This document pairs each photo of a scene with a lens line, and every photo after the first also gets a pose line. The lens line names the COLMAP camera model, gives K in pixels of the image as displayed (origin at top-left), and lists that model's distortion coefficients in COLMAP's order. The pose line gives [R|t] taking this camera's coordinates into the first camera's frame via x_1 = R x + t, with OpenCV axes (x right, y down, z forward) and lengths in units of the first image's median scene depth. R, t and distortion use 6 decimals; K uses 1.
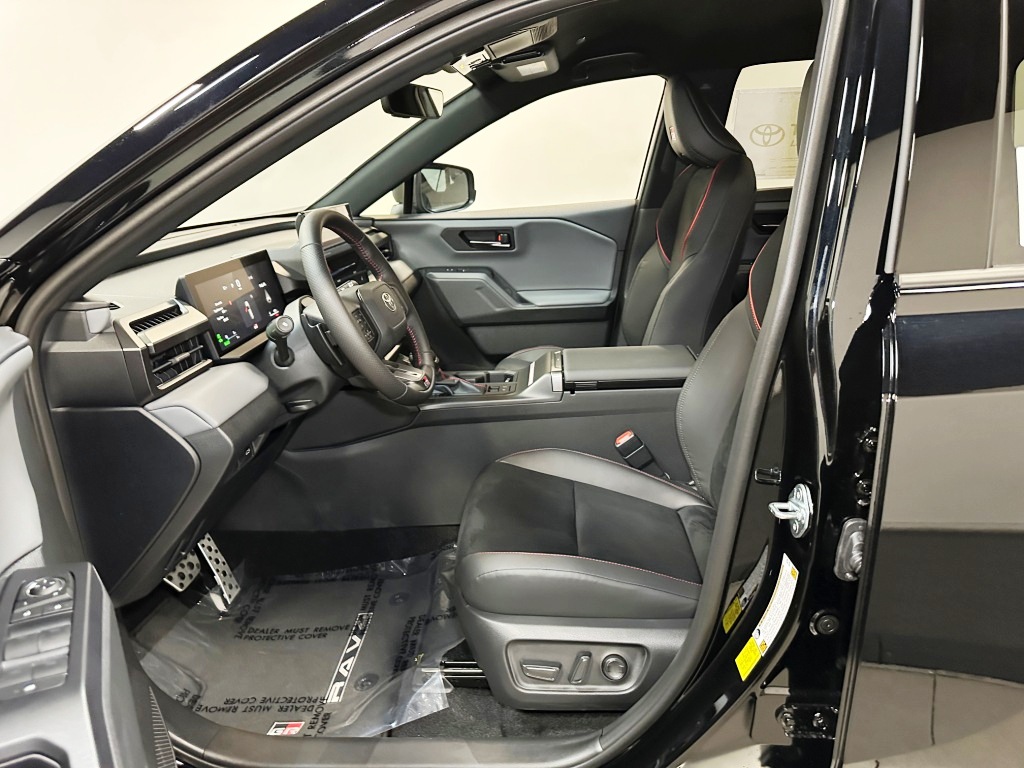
lens RADIAL K [[714.4, 0, 506.8], [0, 714.4, 383.4], [0, 0, 1]] dist [0.084743, -0.129378]
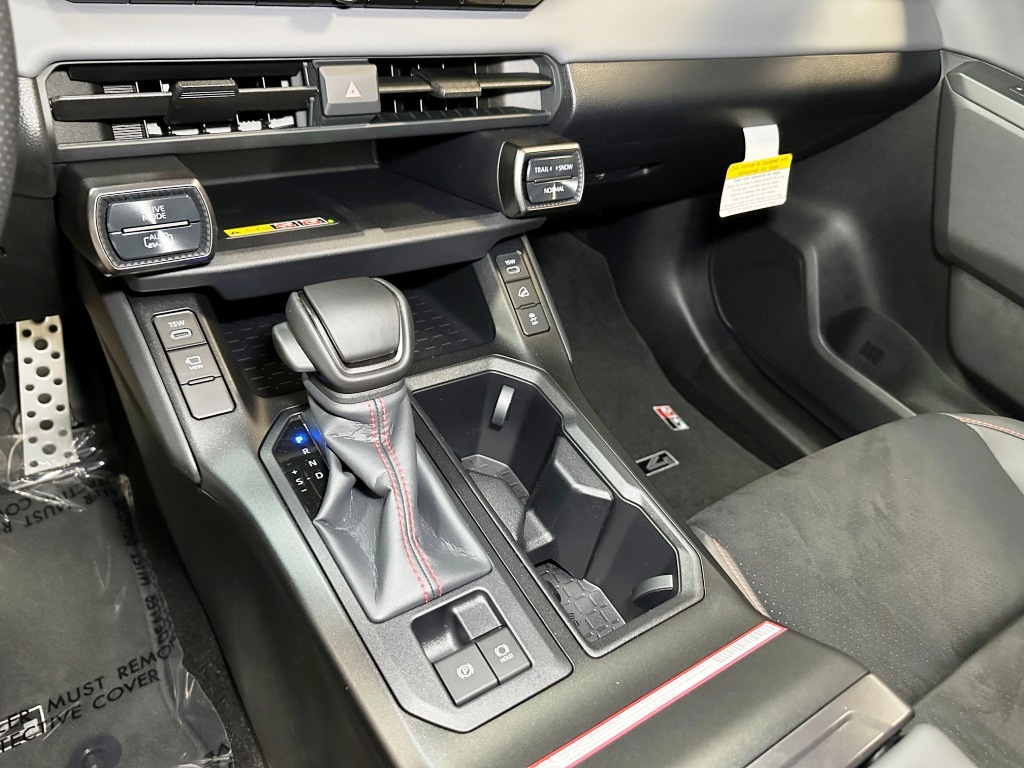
lens RADIAL K [[732.1, 0, 512.0], [0, 732.1, 384.0], [0, 0, 1]] dist [0.054910, -0.081545]
pose [[0.573010, 0.646950, -0.503105, 0.062220], [-0.431854, 0.760092, 0.485554, -0.176874], [0.696535, -0.060960, 0.714928, 0.874539]]
